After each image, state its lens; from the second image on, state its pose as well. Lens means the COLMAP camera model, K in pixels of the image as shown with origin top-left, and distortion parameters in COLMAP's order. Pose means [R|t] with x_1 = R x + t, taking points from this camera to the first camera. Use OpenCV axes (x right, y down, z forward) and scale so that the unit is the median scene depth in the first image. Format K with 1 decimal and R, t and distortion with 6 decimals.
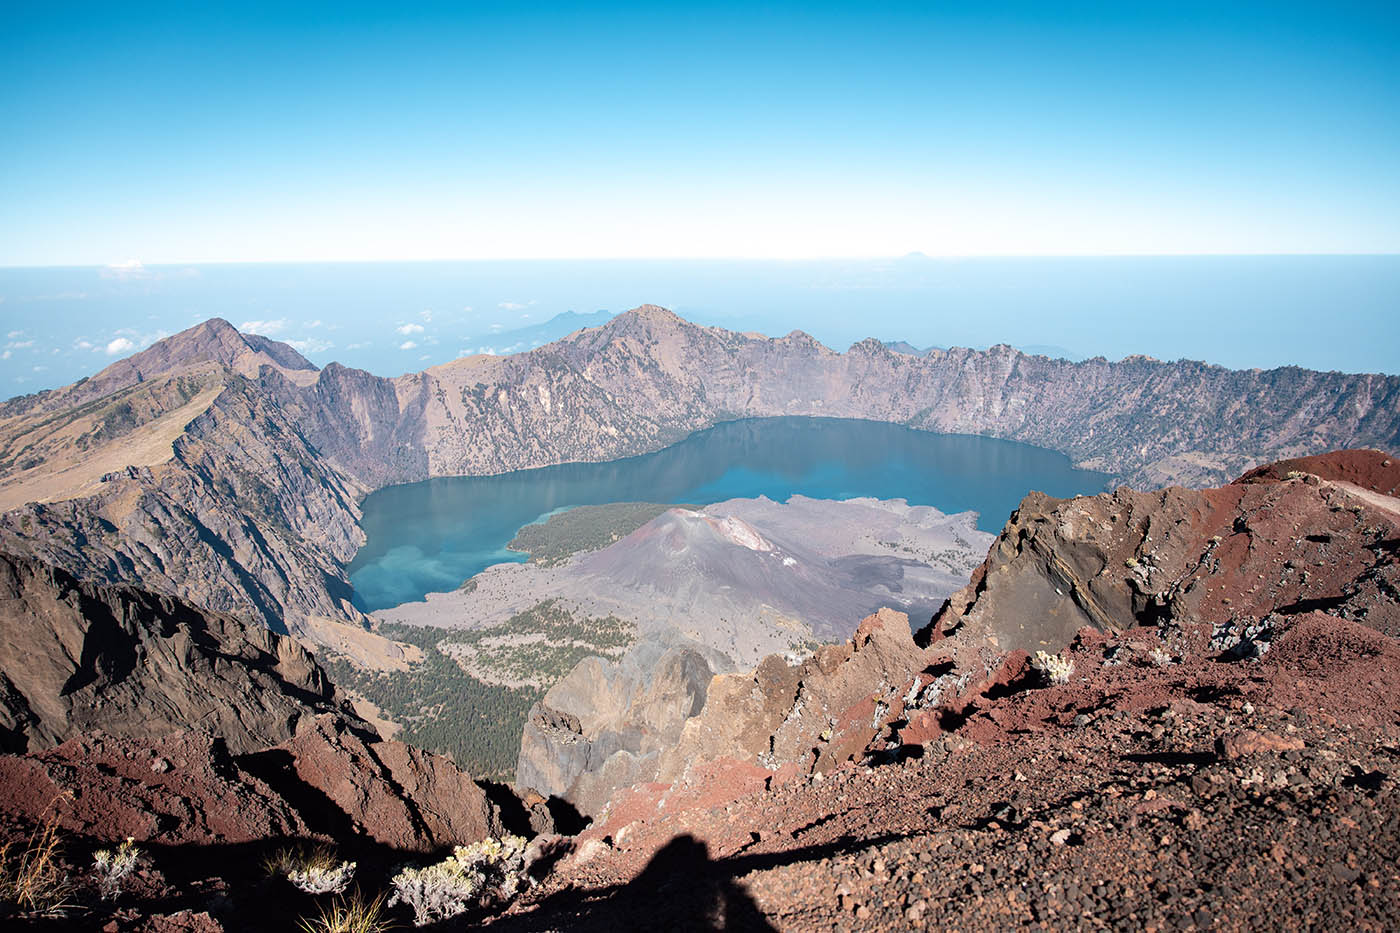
lens RADIAL K [[977.7, 0, 688.7], [0, 977.7, 461.3], [0, 0, 1]] dist [0.012624, 0.003771]
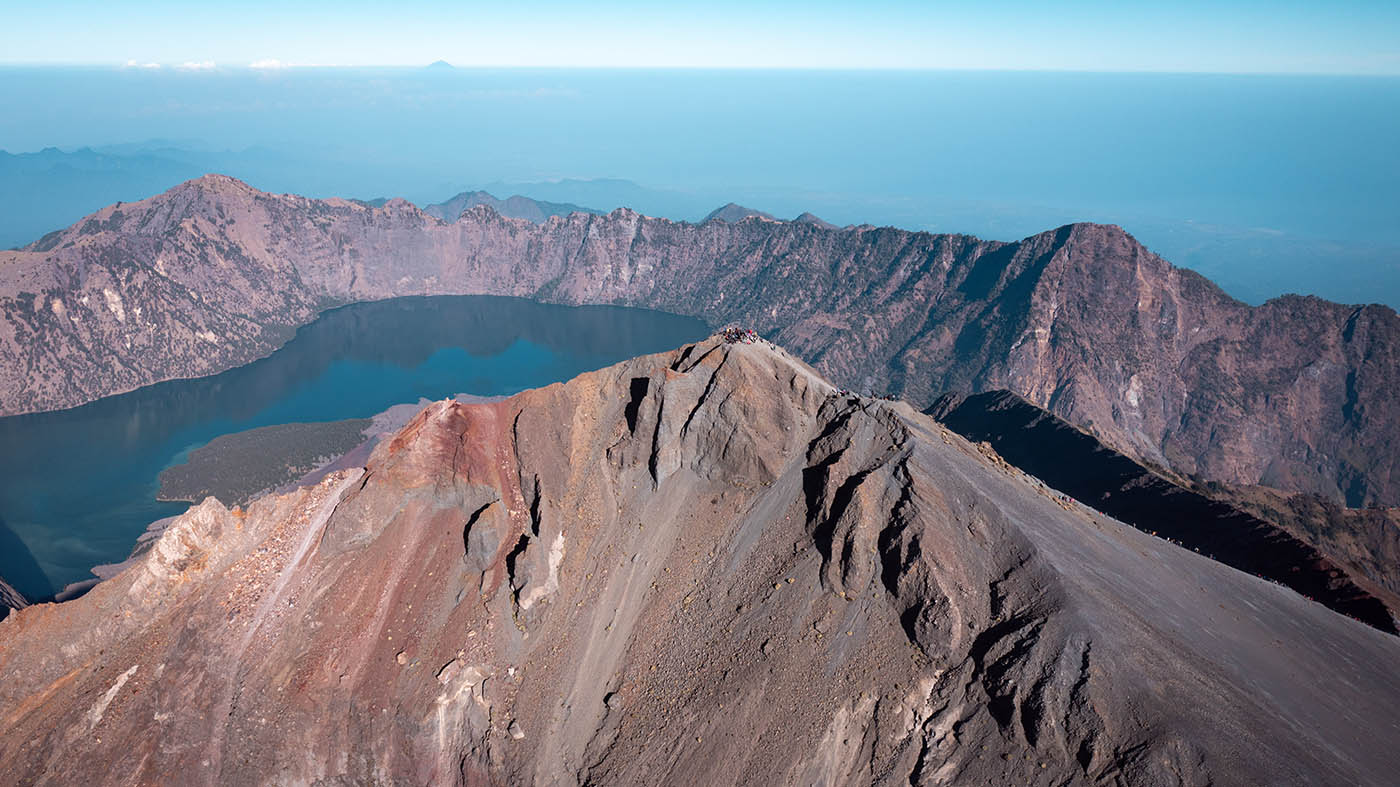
lens RADIAL K [[1152.9, 0, 714.7], [0, 1152.9, 388.2], [0, 0, 1]] dist [-0.025150, 0.031926]
pose [[0.897453, -0.108825, 0.427475, -0.119605], [0.079473, 0.993122, 0.085978, -0.038856], [-0.433891, -0.043189, 0.899930, -0.077229]]
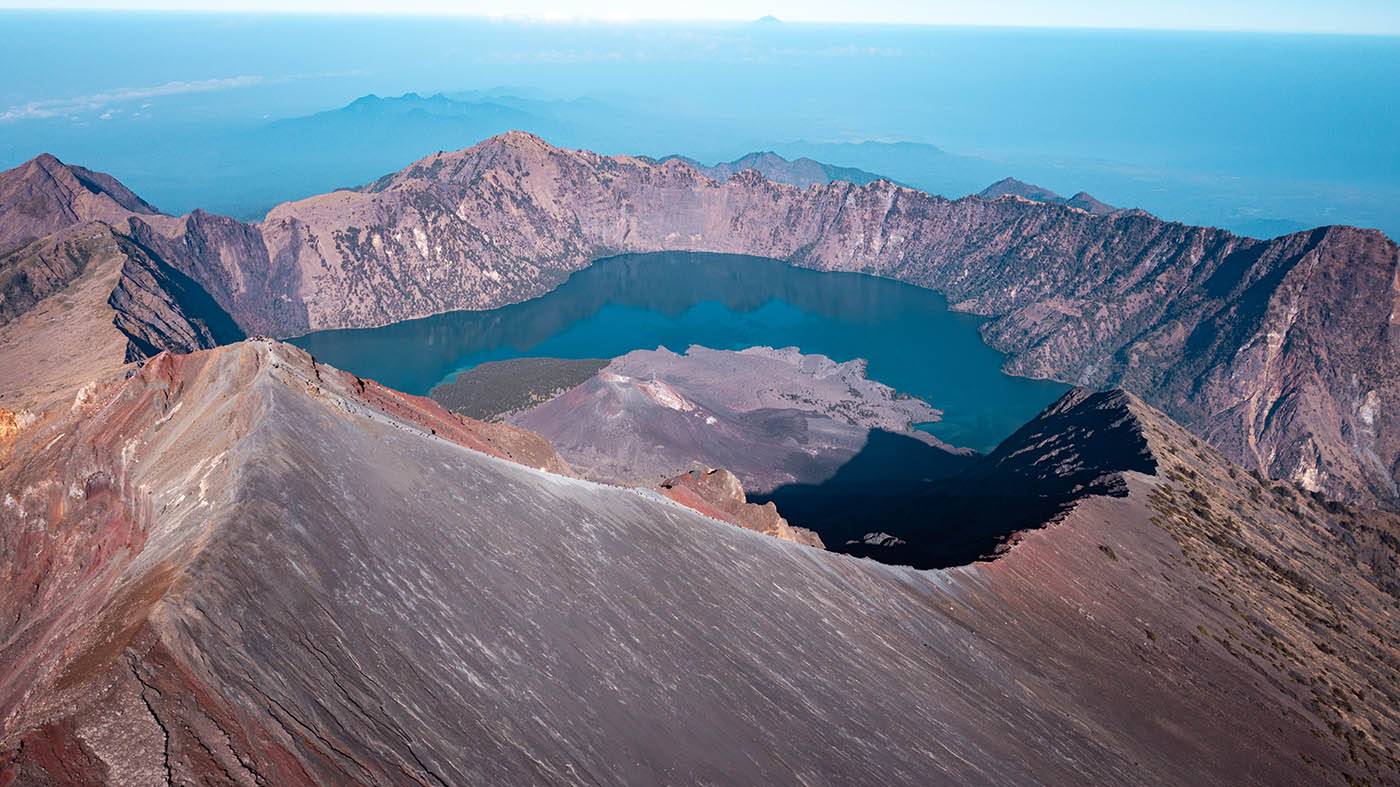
lens RADIAL K [[1152.9, 0, 693.4], [0, 1152.9, 396.5], [0, 0, 1]] dist [-0.025150, 0.031926]
pose [[0.986286, -0.027788, 0.162691, -0.075288], [0.008732, 0.993129, 0.116695, -0.044987], [-0.164816, -0.113674, 0.979752, -0.160174]]
